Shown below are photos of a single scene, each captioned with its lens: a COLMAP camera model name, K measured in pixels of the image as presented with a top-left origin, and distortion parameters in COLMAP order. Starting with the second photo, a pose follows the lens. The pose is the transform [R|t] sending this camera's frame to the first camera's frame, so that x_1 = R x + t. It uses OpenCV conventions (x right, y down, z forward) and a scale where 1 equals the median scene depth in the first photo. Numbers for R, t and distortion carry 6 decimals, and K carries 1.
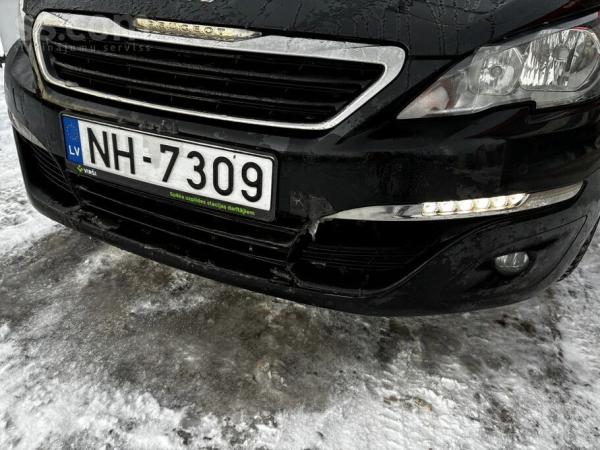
lens RADIAL K [[470.4, 0, 295.2], [0, 470.4, 223.1], [0, 0, 1]] dist [0.104387, -0.137667]
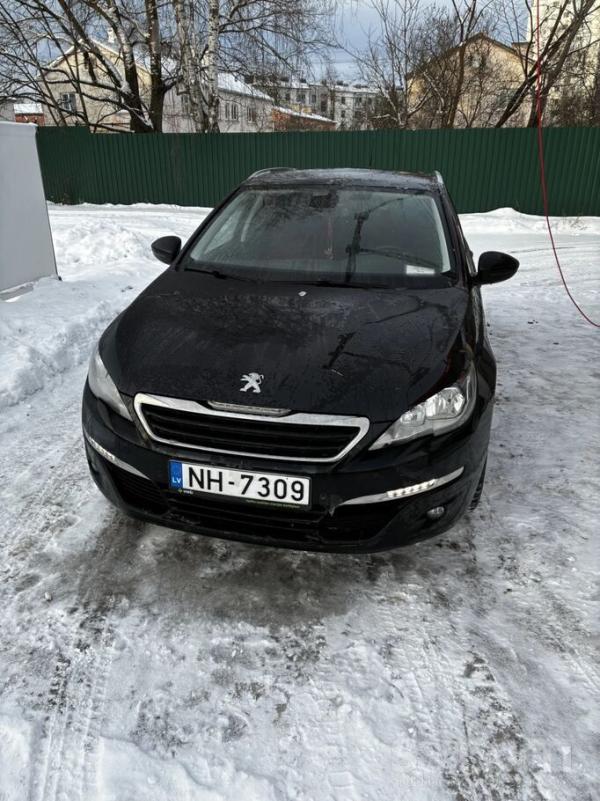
lens RADIAL K [[628.0, 0, 300.0], [0, 628.0, 400.5], [0, 0, 1]] dist [0.104387, -0.137667]
pose [[0.977745, -0.112519, 0.177069, -0.417587], [0.122578, 0.991350, -0.046904, -0.279645], [-0.170260, 0.067565, 0.983080, -1.266556]]
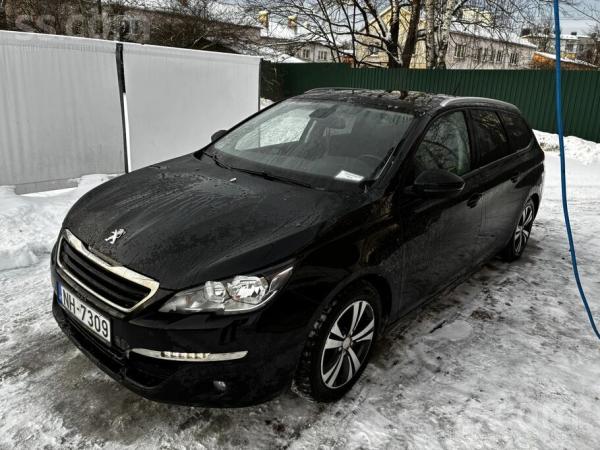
lens RADIAL K [[470.4, 0, 295.2], [0, 470.4, 223.1], [0, 0, 1]] dist [0.104387, -0.137667]
pose [[0.954621, 0.088571, -0.284347, 1.201895], [-0.130603, 0.982553, -0.132410, -0.346503], [0.267659, 0.163538, 0.949534, -0.878589]]
